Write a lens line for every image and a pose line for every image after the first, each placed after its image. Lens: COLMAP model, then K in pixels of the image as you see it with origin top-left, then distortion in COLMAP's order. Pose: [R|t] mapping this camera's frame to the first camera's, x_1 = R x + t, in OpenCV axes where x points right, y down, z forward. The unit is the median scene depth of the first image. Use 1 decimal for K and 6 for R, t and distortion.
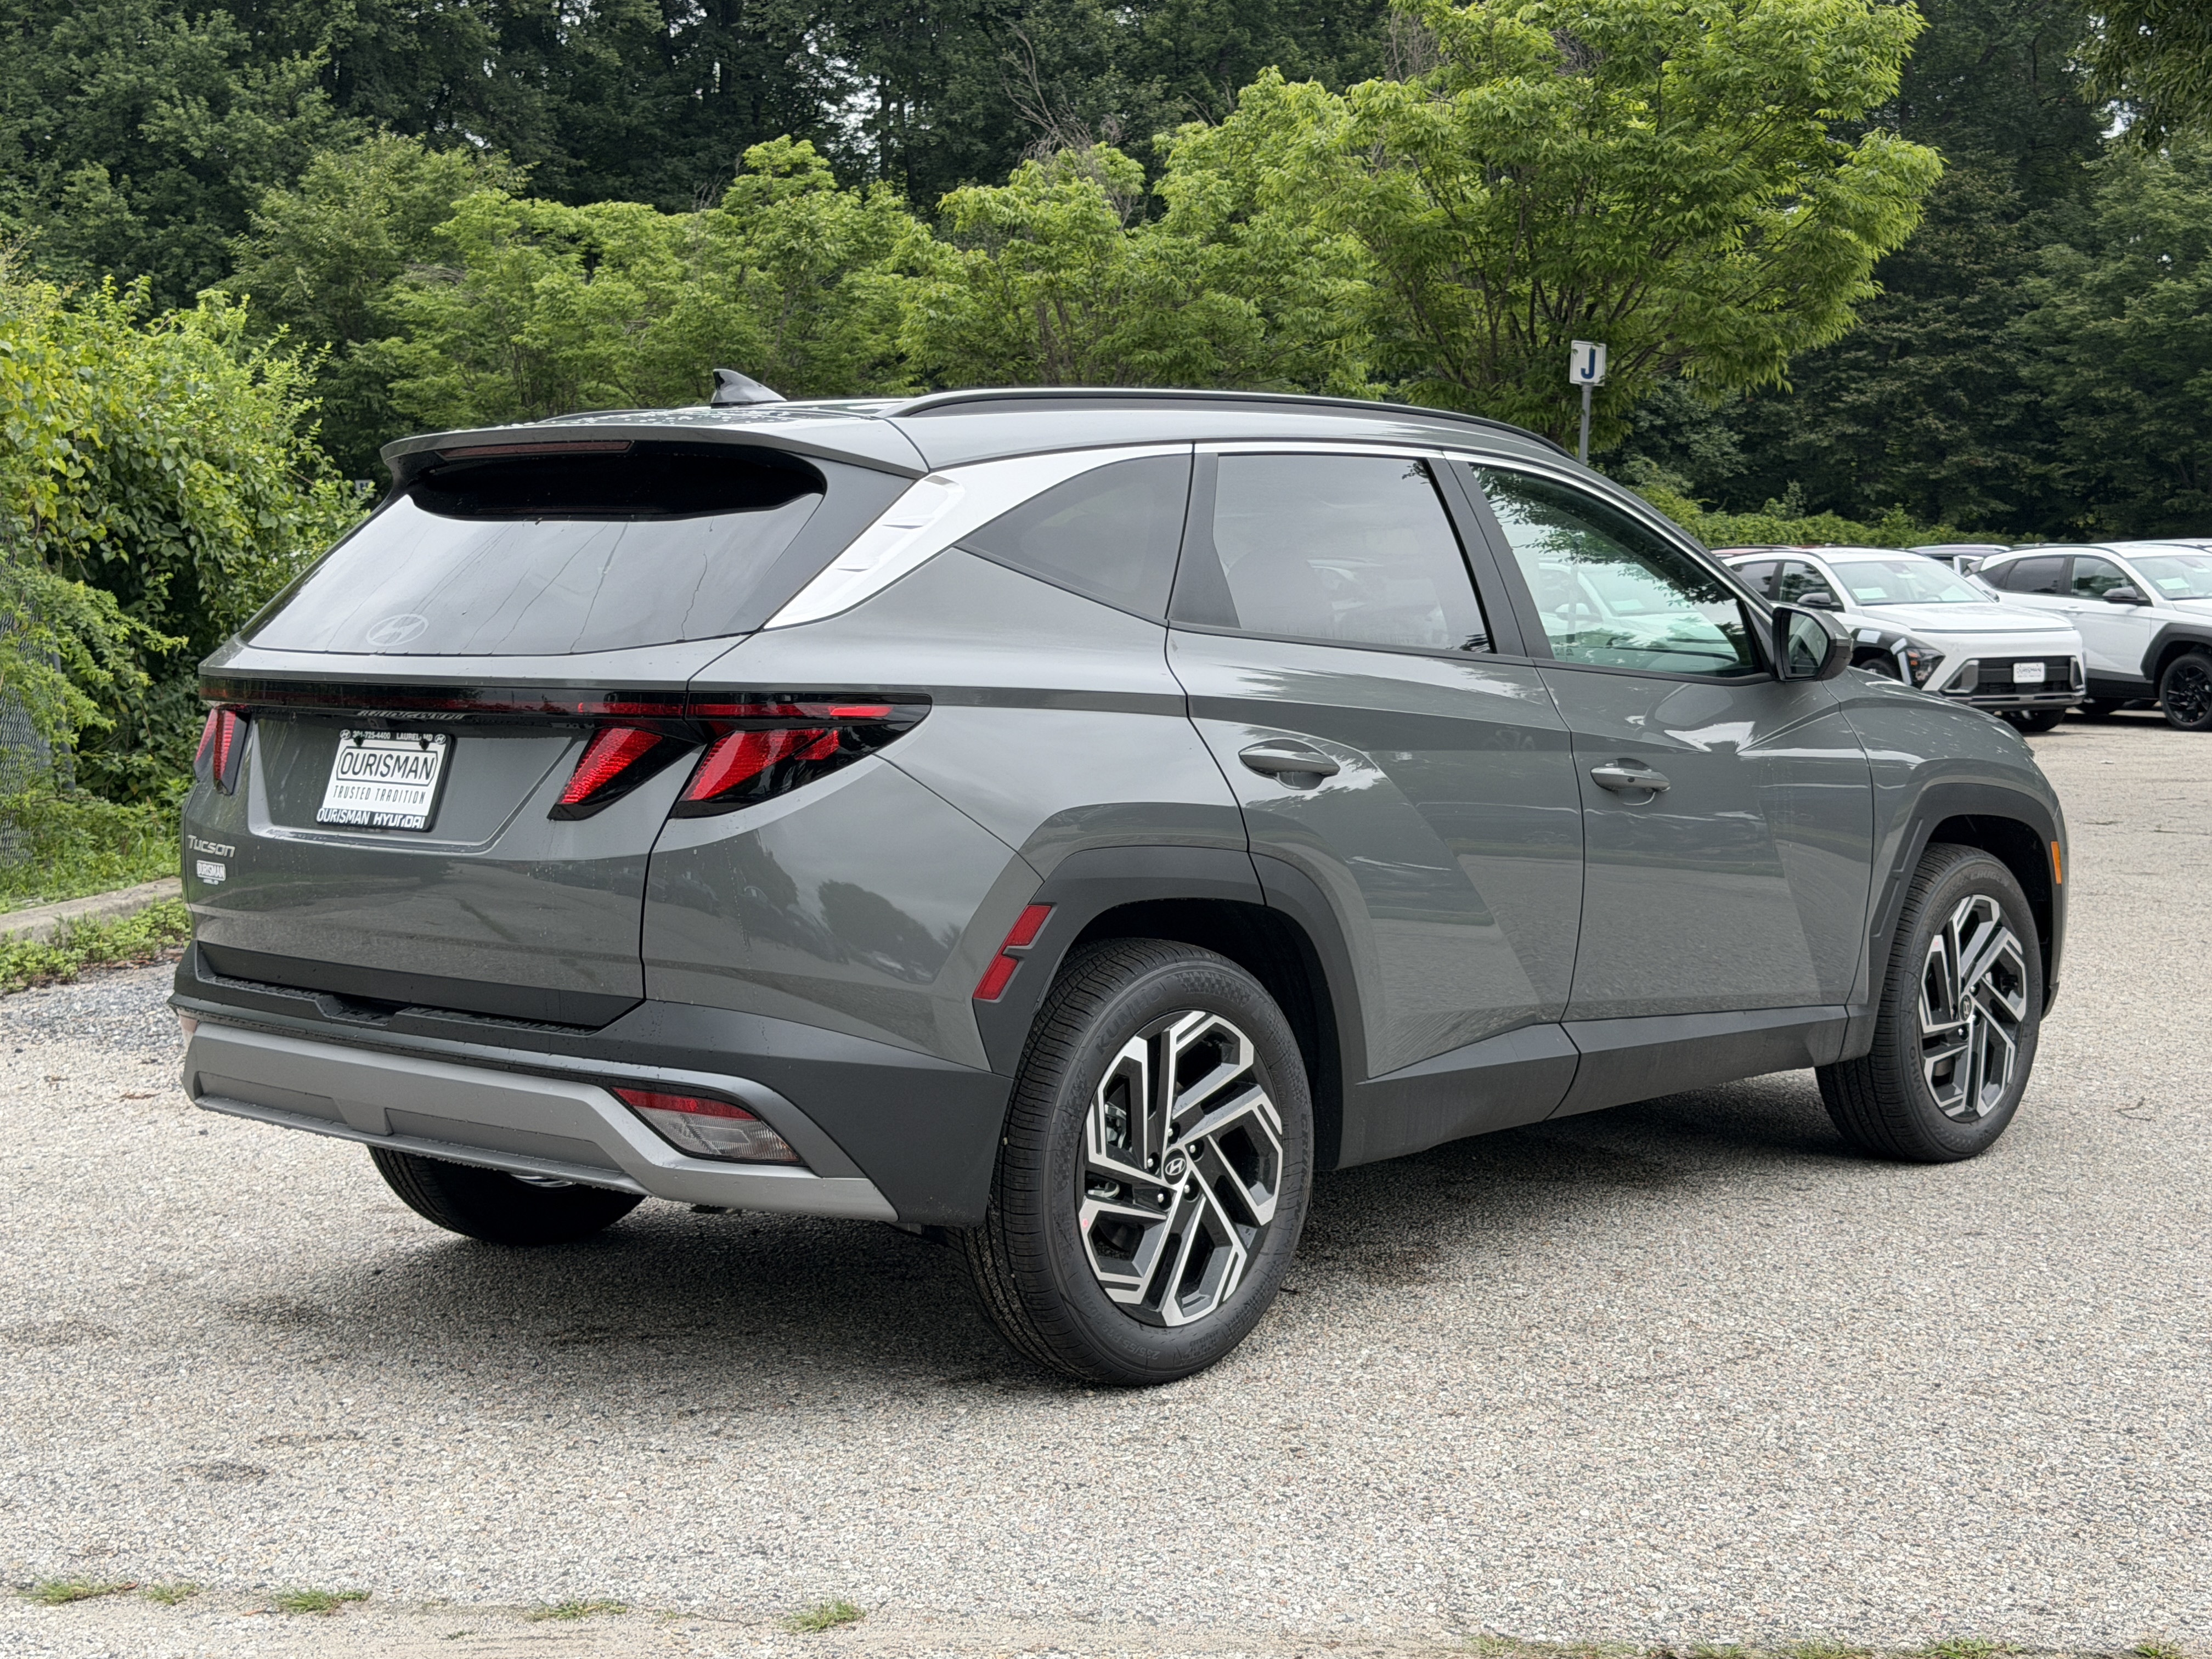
lens RADIAL K [[3132.6, 0, 1105.0], [0, 3132.6, 816.2], [0, 0, 1]] dist [0.084840, 0.000000]
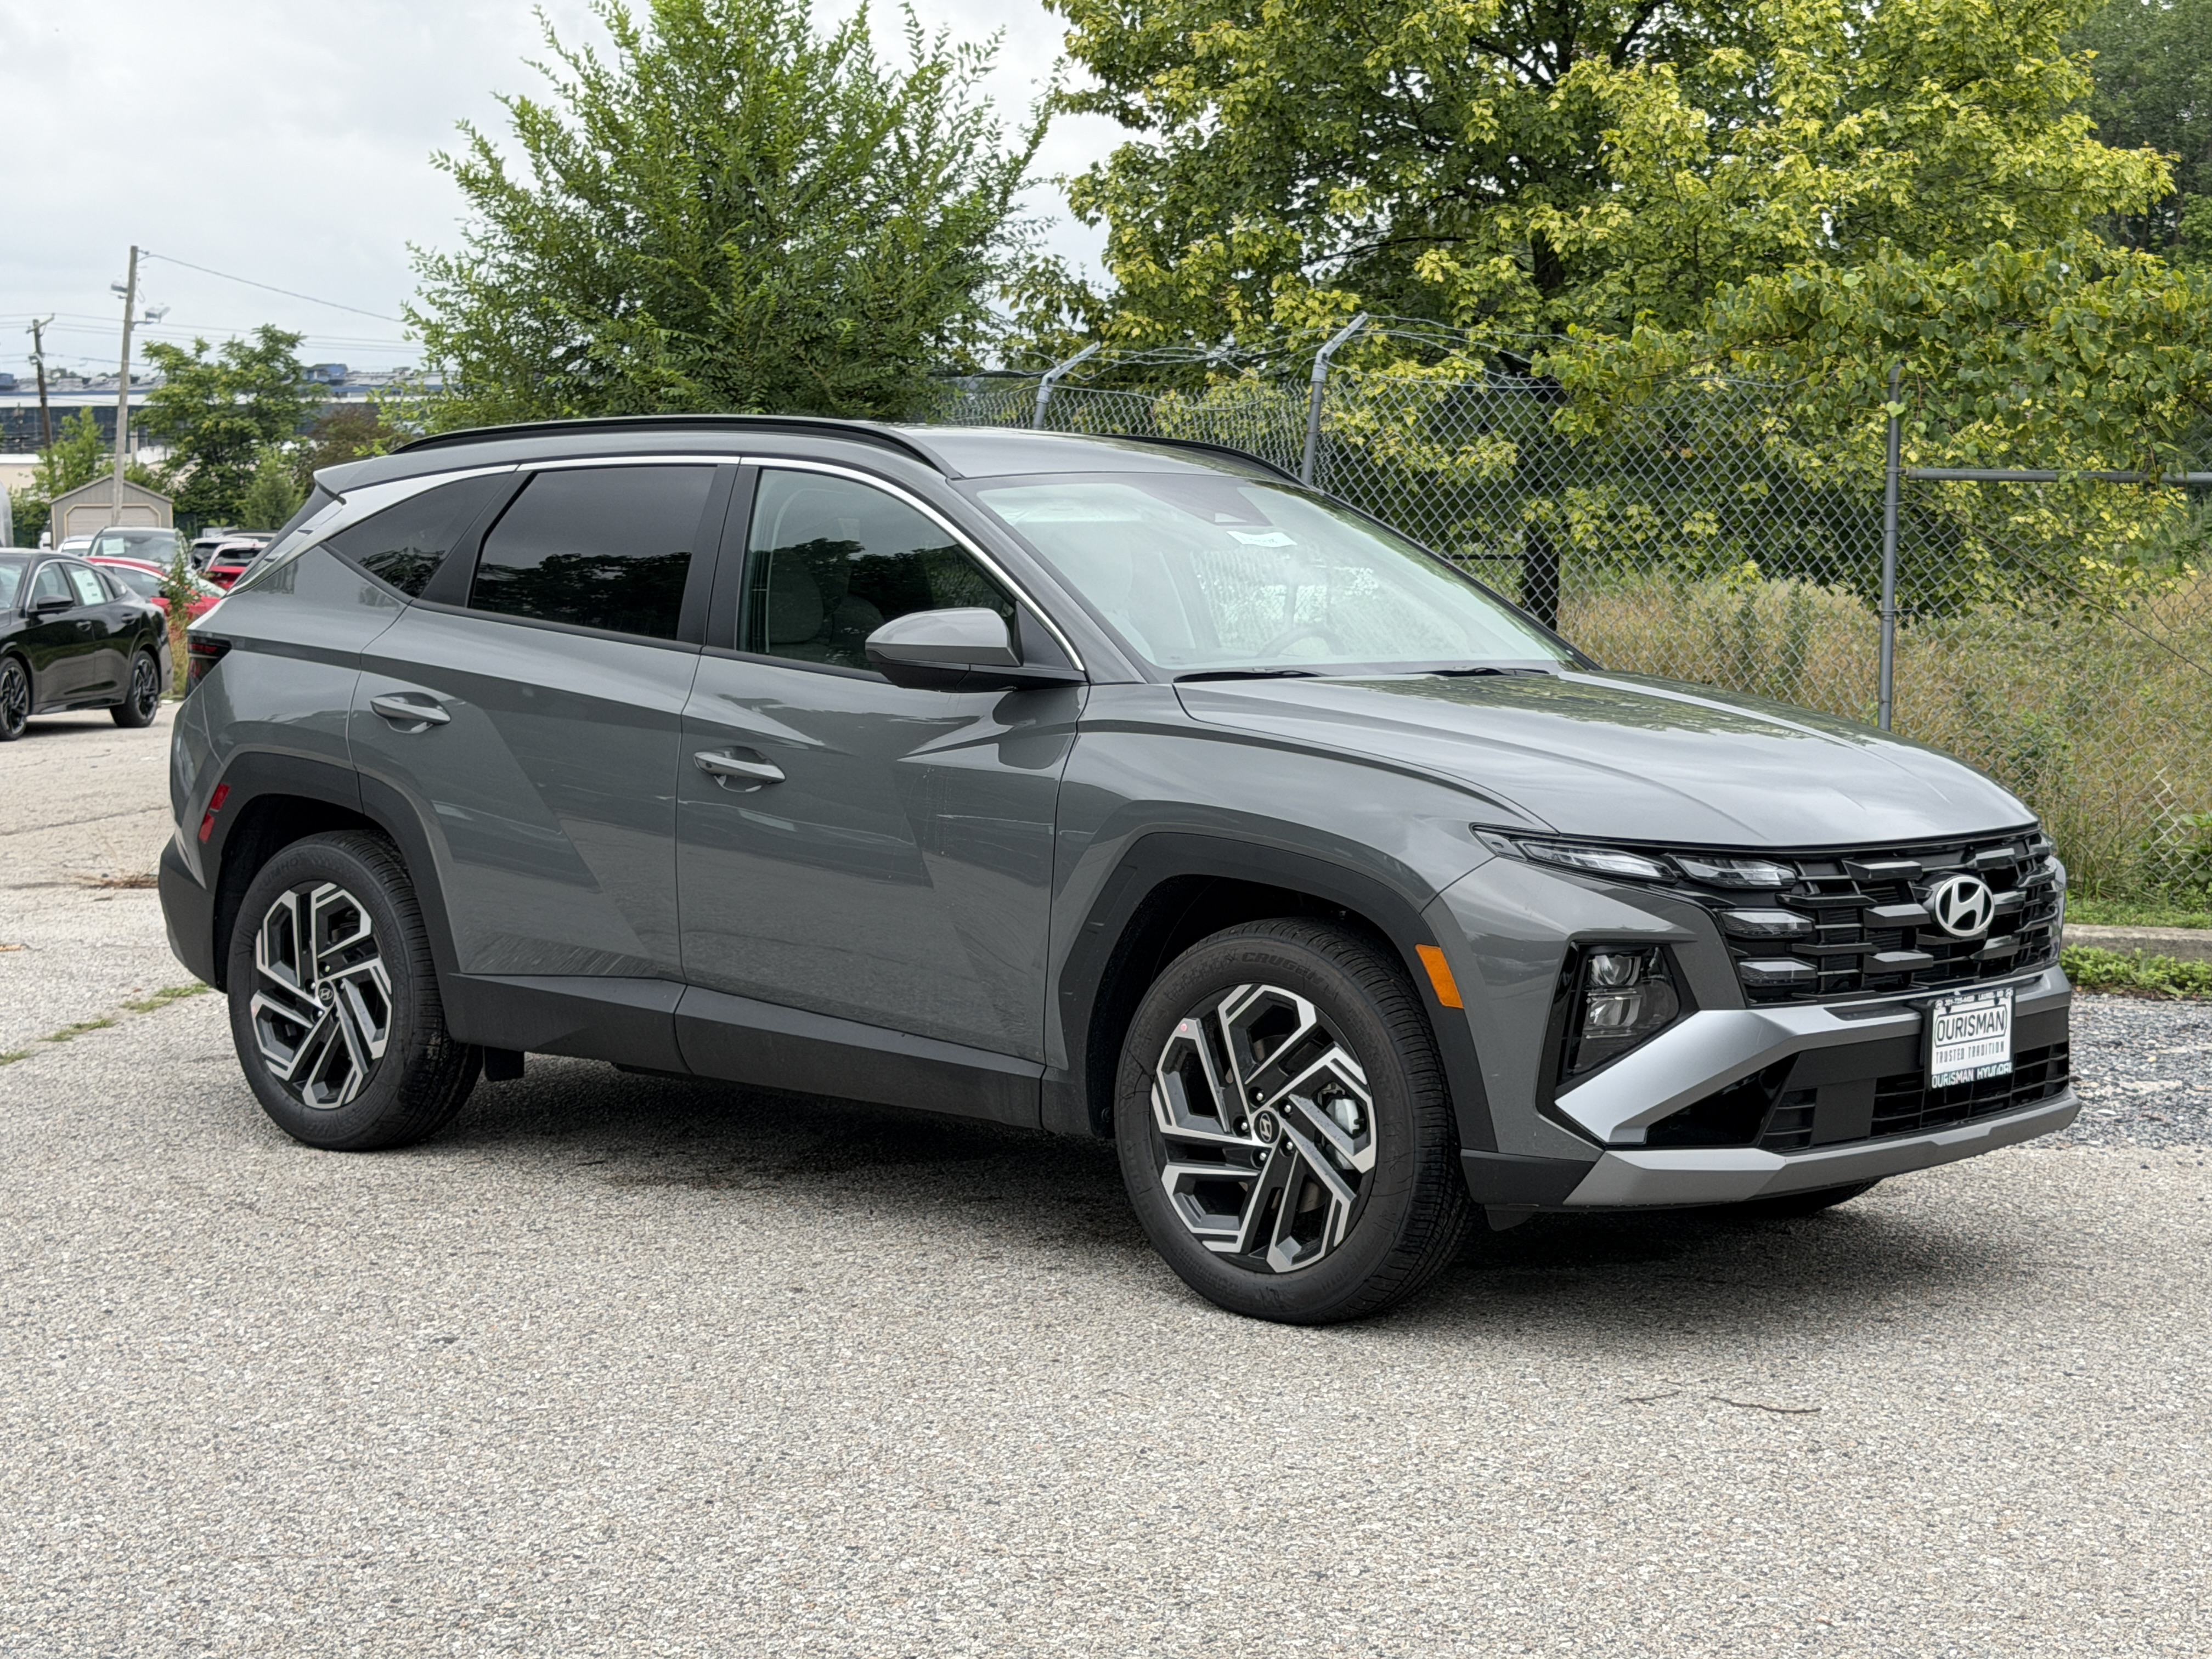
lens RADIAL K [[3825.0, 0, 1096.4], [0, 3825.0, 838.5], [0, 0, 1]] dist [0.126867, 0.000000]
pose [[0.012128, 0.075257, -0.997090, 1.756120], [-0.083796, 0.993733, 0.073984, -0.112967], [0.996409, 0.082655, 0.018358, 1.339245]]
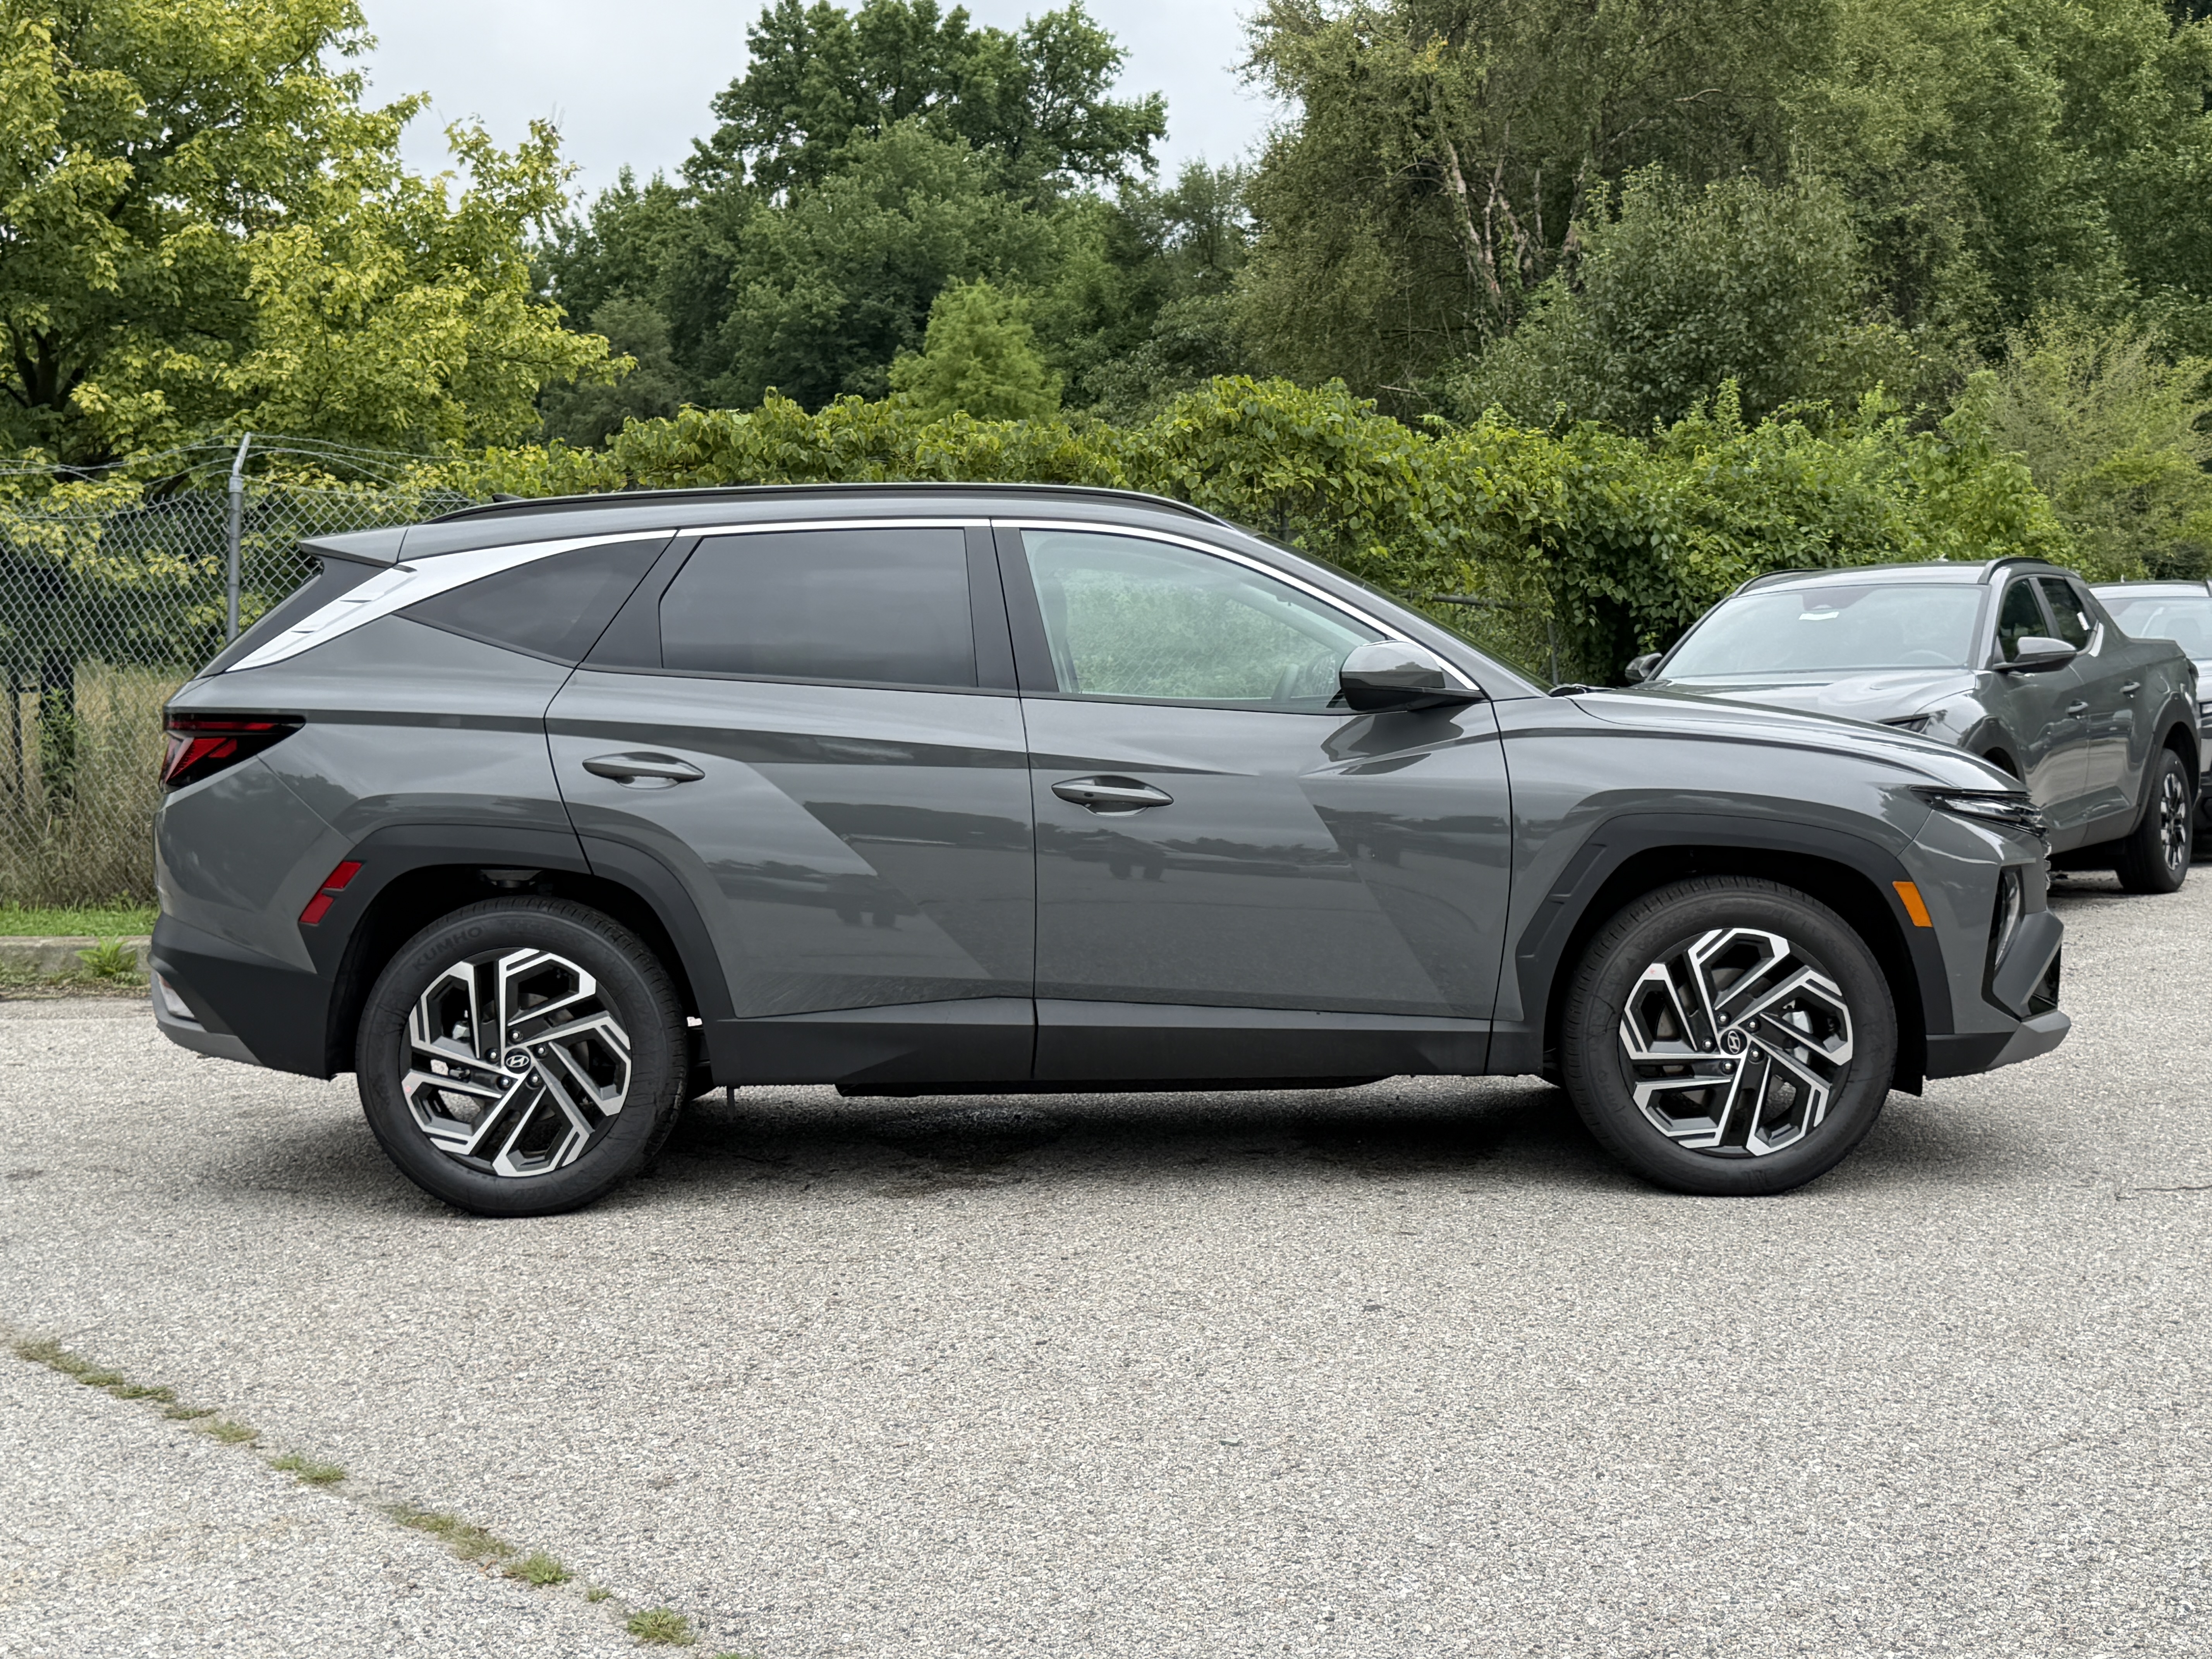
lens RADIAL K [[3012.1, 0, 1101.8], [0, 3012.1, 831.4], [0, 0, 1]] dist [0.117876, 0.000000]
pose [[0.676746, 0.026870, -0.735726, 1.201187], [-0.035584, 0.999360, 0.003767, -0.003001], [0.735357, 0.023631, 0.677268, 0.297575]]
